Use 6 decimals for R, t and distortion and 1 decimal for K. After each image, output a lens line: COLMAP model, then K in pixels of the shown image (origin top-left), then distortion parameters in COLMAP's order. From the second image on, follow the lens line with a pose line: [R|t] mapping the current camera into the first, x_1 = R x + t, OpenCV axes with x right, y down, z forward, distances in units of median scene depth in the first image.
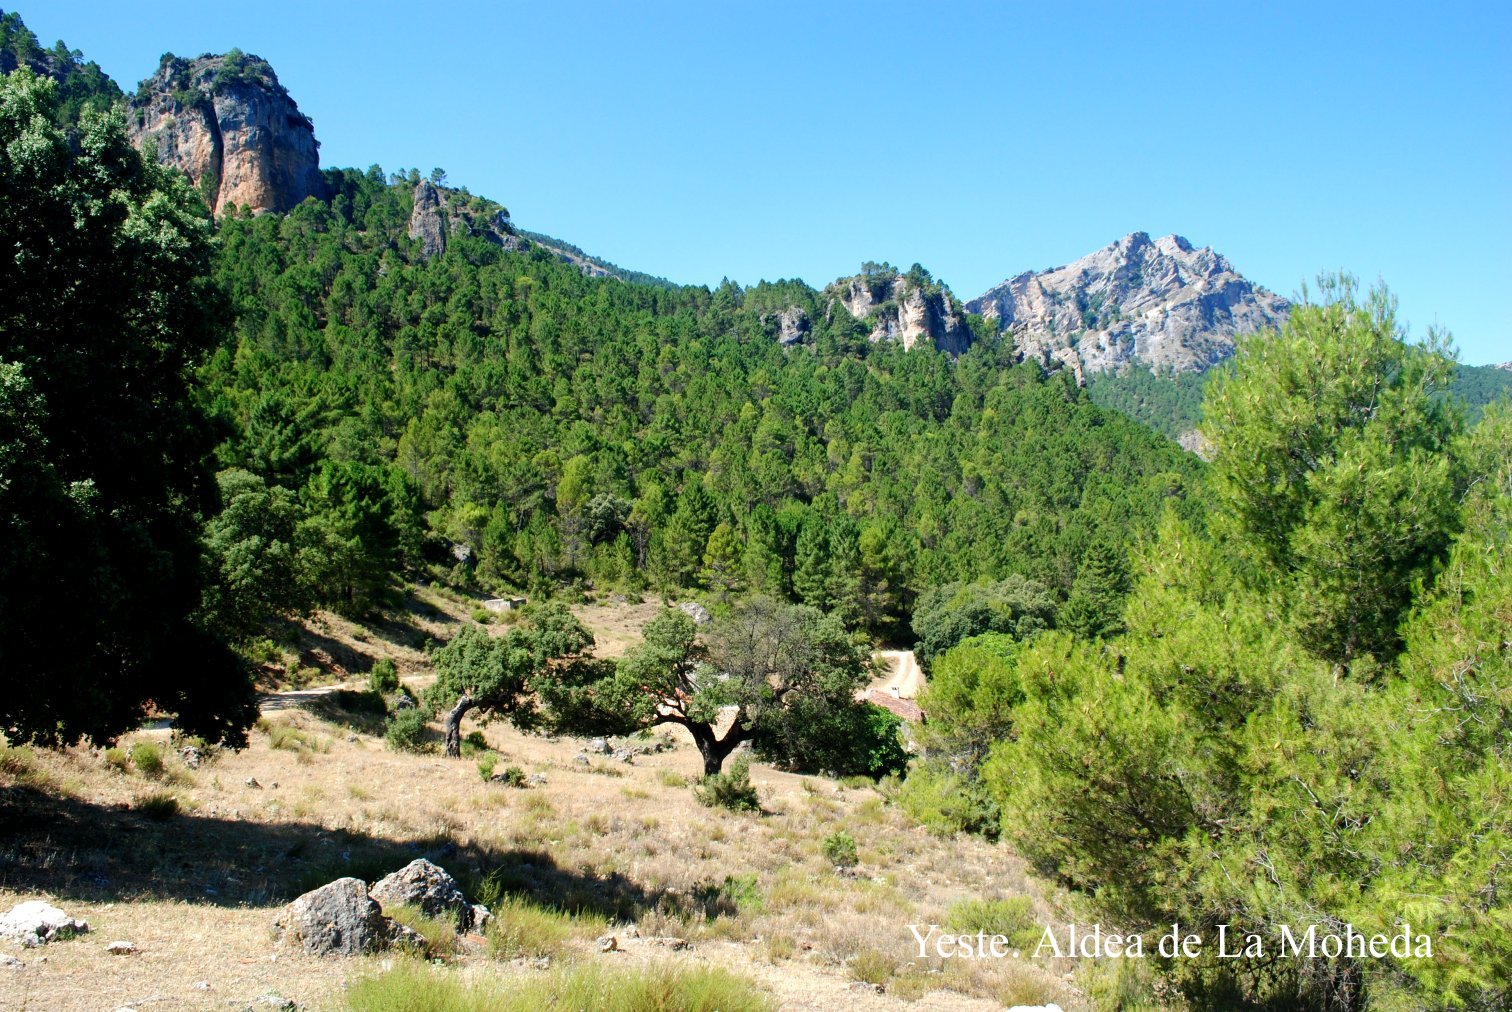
lens RADIAL K [[1536.6, 0, 757.1], [0, 1536.6, 503.7], [0, 0, 1]] dist [-0.026963, 0.000000]
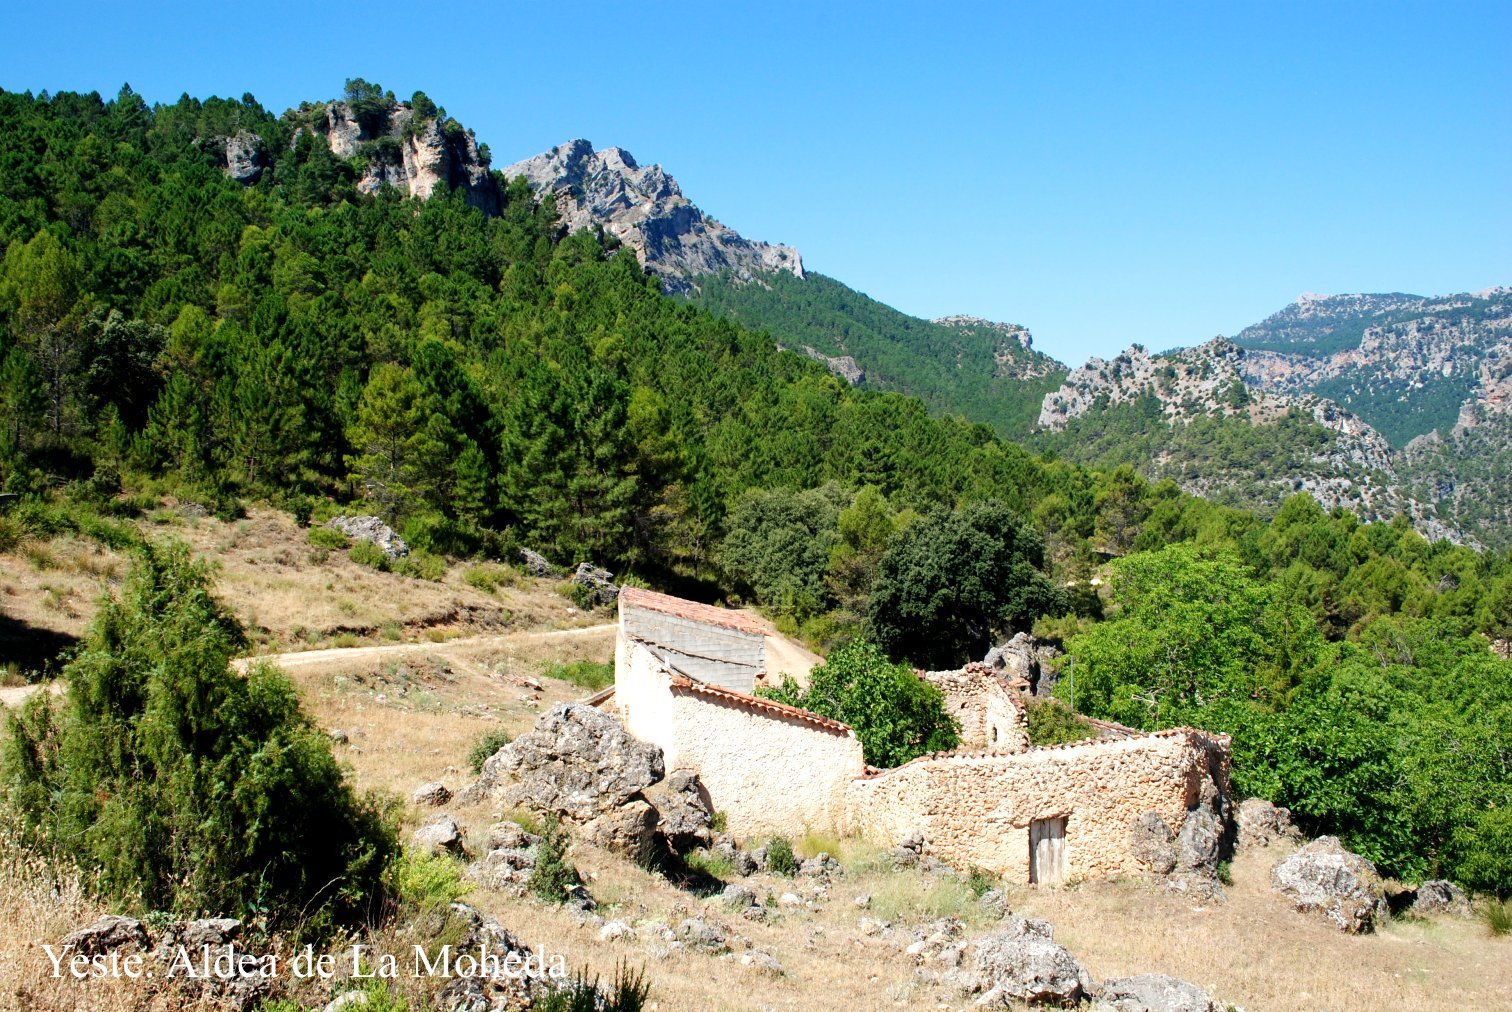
lens RADIAL K [[1536.6, 0, 756.6], [0, 1536.6, 515.4], [0, 0, 1]] dist [-0.026963, 0.000000]
pose [[0.890290, 0.004128, 0.455374, -0.082959], [-0.011855, 0.999830, 0.014114, 0.031015], [-0.455239, -0.017964, 0.890188, 0.285129]]
